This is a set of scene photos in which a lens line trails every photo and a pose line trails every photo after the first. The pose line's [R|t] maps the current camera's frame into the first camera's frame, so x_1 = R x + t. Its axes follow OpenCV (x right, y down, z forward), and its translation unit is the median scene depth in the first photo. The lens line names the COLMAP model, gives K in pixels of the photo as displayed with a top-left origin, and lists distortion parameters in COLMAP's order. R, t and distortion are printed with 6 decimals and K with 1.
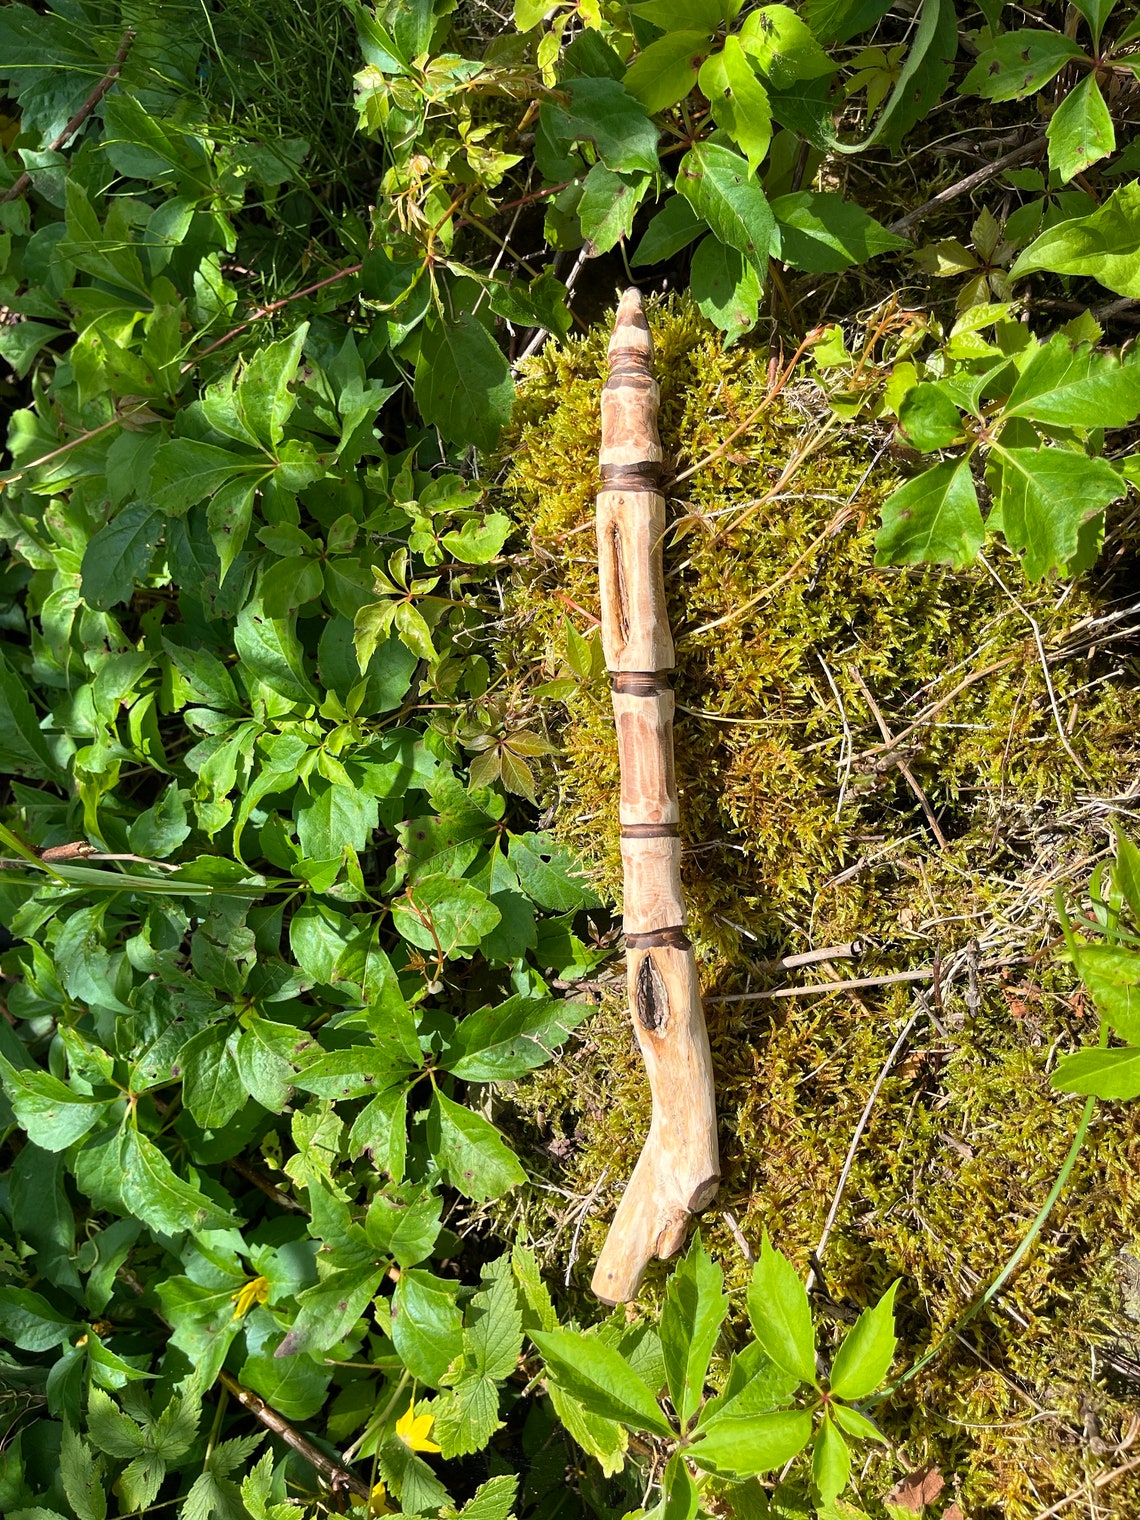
lens RADIAL K [[1164.4, 0, 570.0], [0, 1164.4, 760.0], [0, 0, 1]] dist [-0.000219, -0.057700]
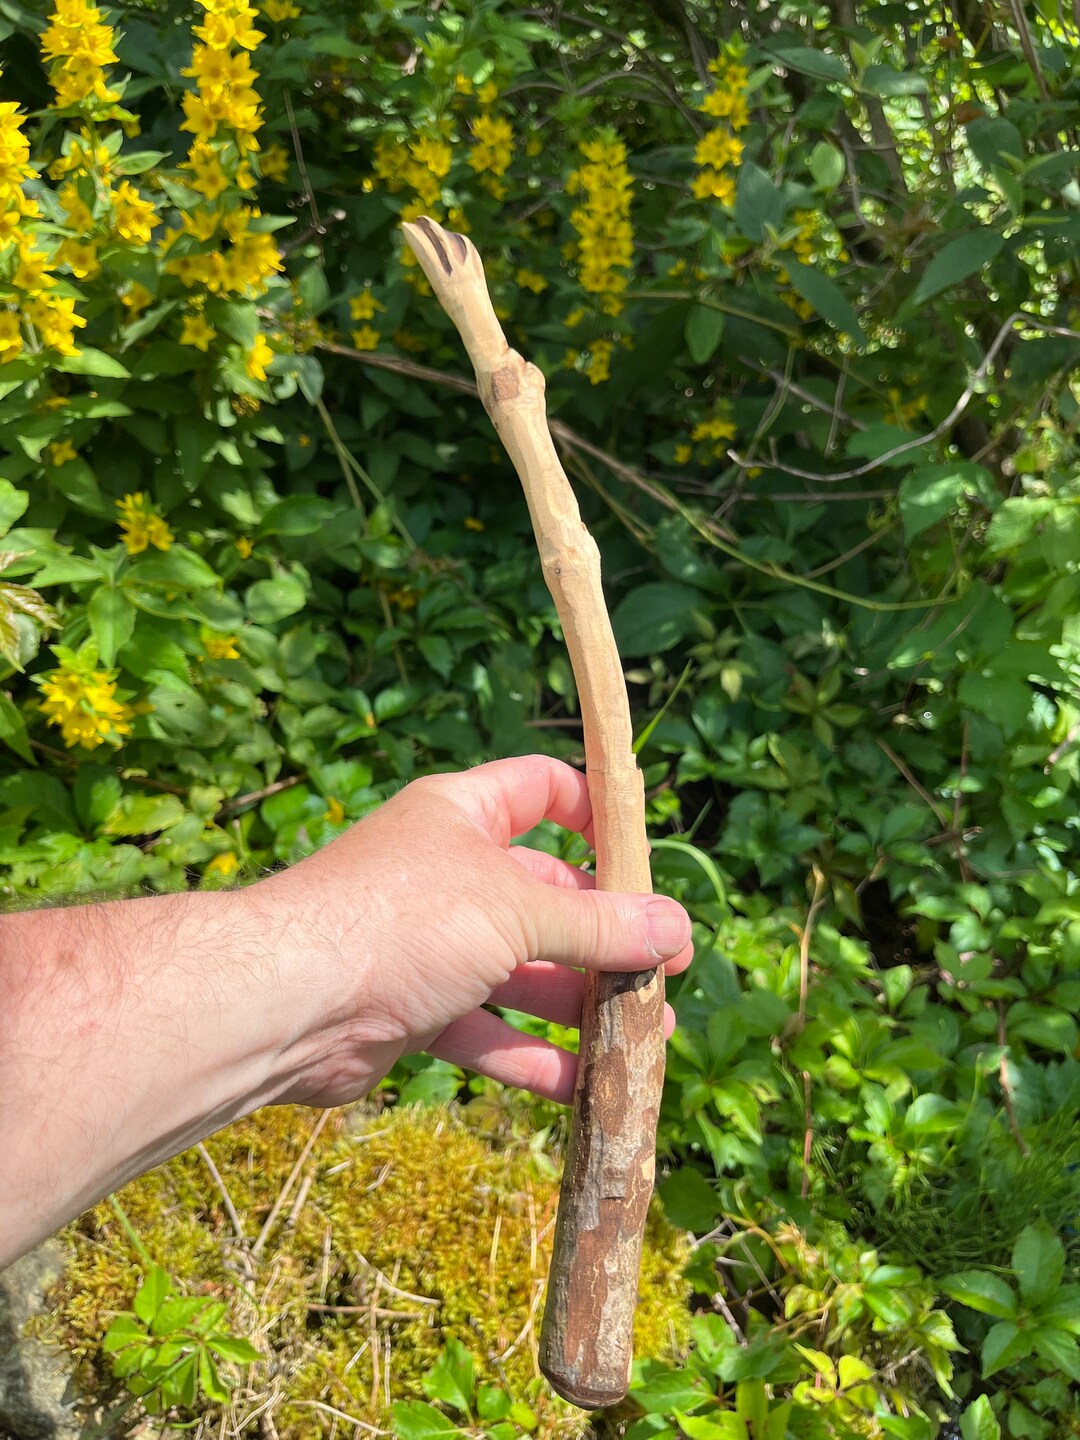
lens RADIAL K [[1103.1, 0, 540.0], [0, 1103.1, 720.0], [0, 0, 1]] dist [-0.000219, -0.057700]
pose [[-0.529254, 0.787532, -0.315727, -0.029947], [-0.847237, -0.470540, 0.246539, -0.210080], [0.045595, 0.397977, 0.916261, -0.810111]]
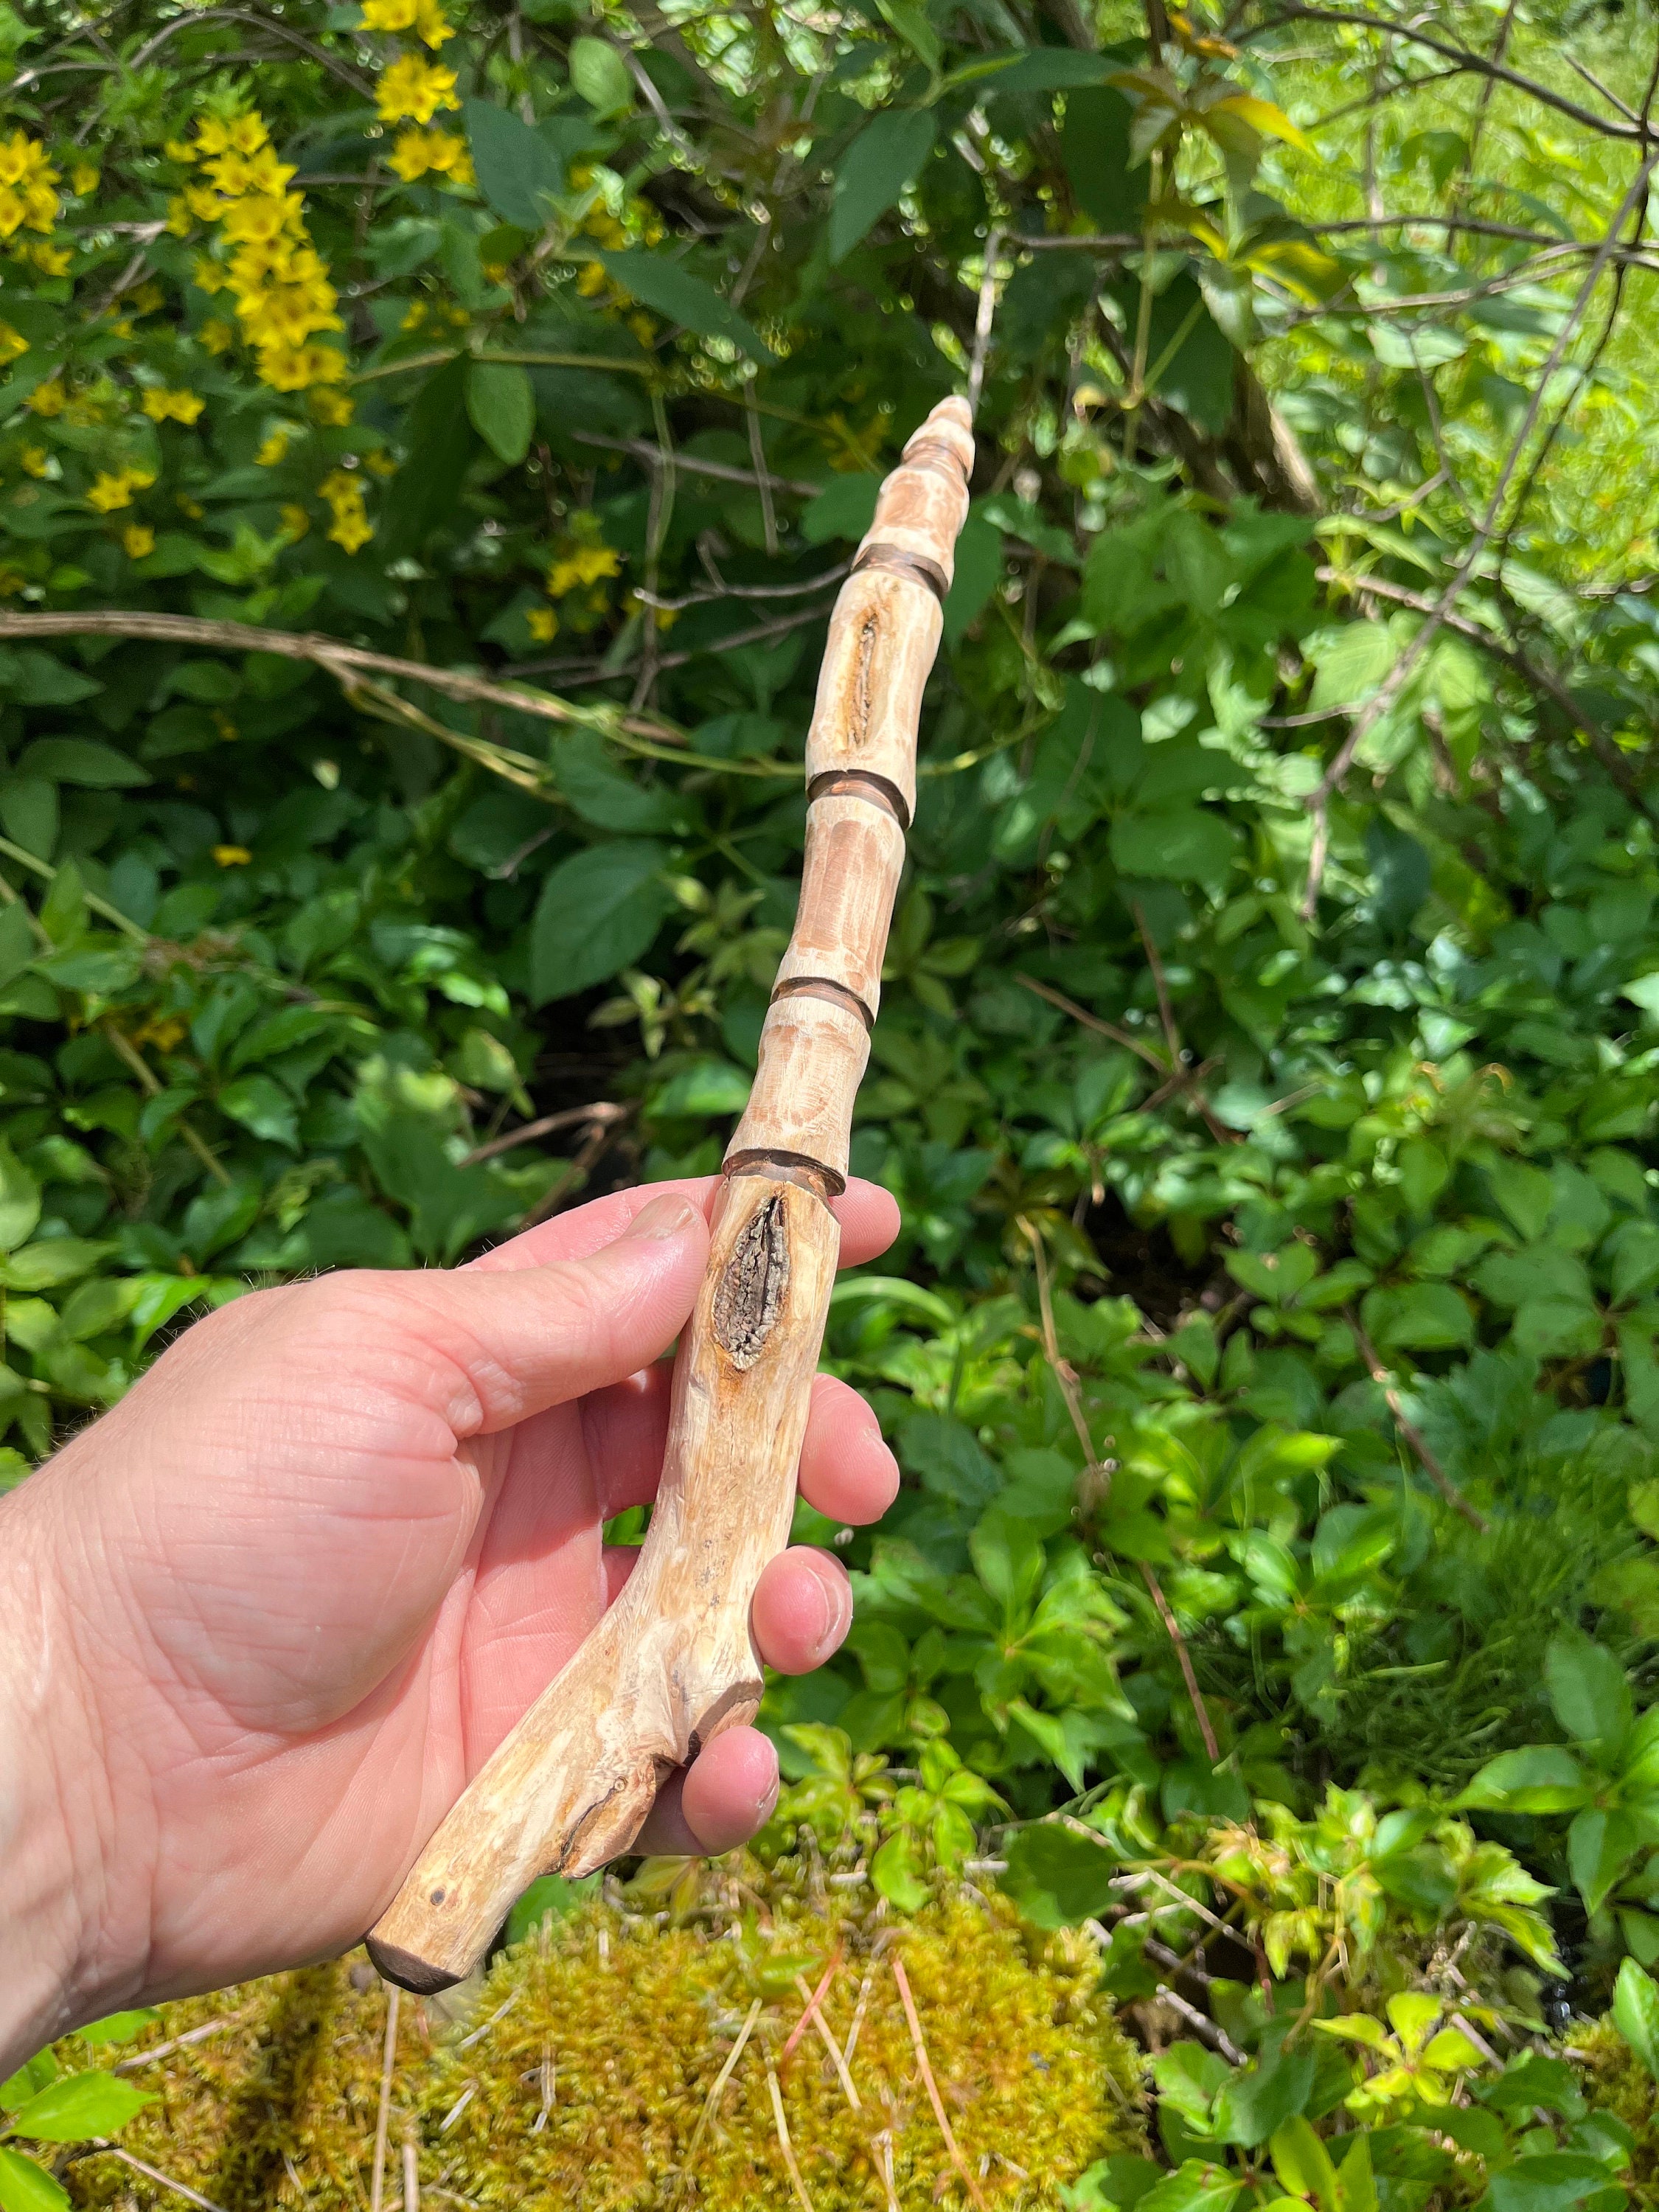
lens RADIAL K [[1691.7, 0, 835.2], [0, 1691.7, 1094.0], [0, 0, 1]] dist [0.006563, -0.059941]
pose [[-0.134995, 0.925243, -0.354543, -0.178218], [-0.990376, -0.137016, 0.019526, -0.075274], [-0.030512, 0.353767, 0.934836, -0.585091]]
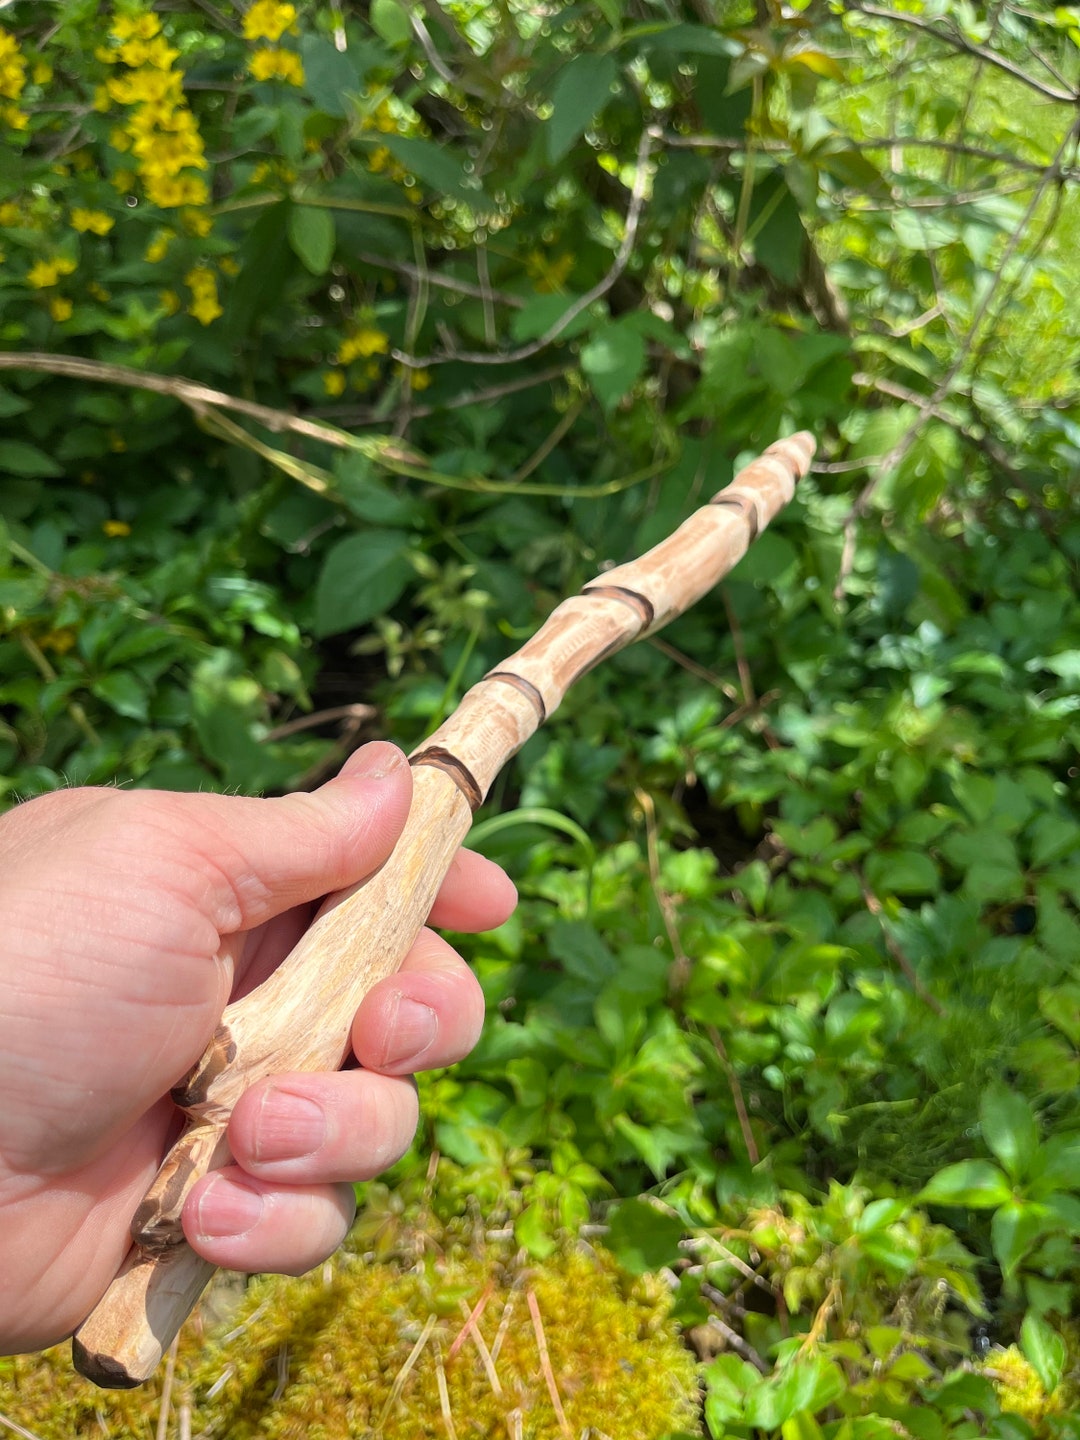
lens RADIAL K [[1103.1, 0, 540.0], [0, 1103.1, 720.0], [0, 0, 1]] dist [-0.000219, -0.057700]
pose [[-0.169736, 0.915119, -0.365715, -0.163262], [-0.983330, -0.181822, 0.001417, -0.085725], [-0.065198, 0.359859, 0.930726, -0.491240]]
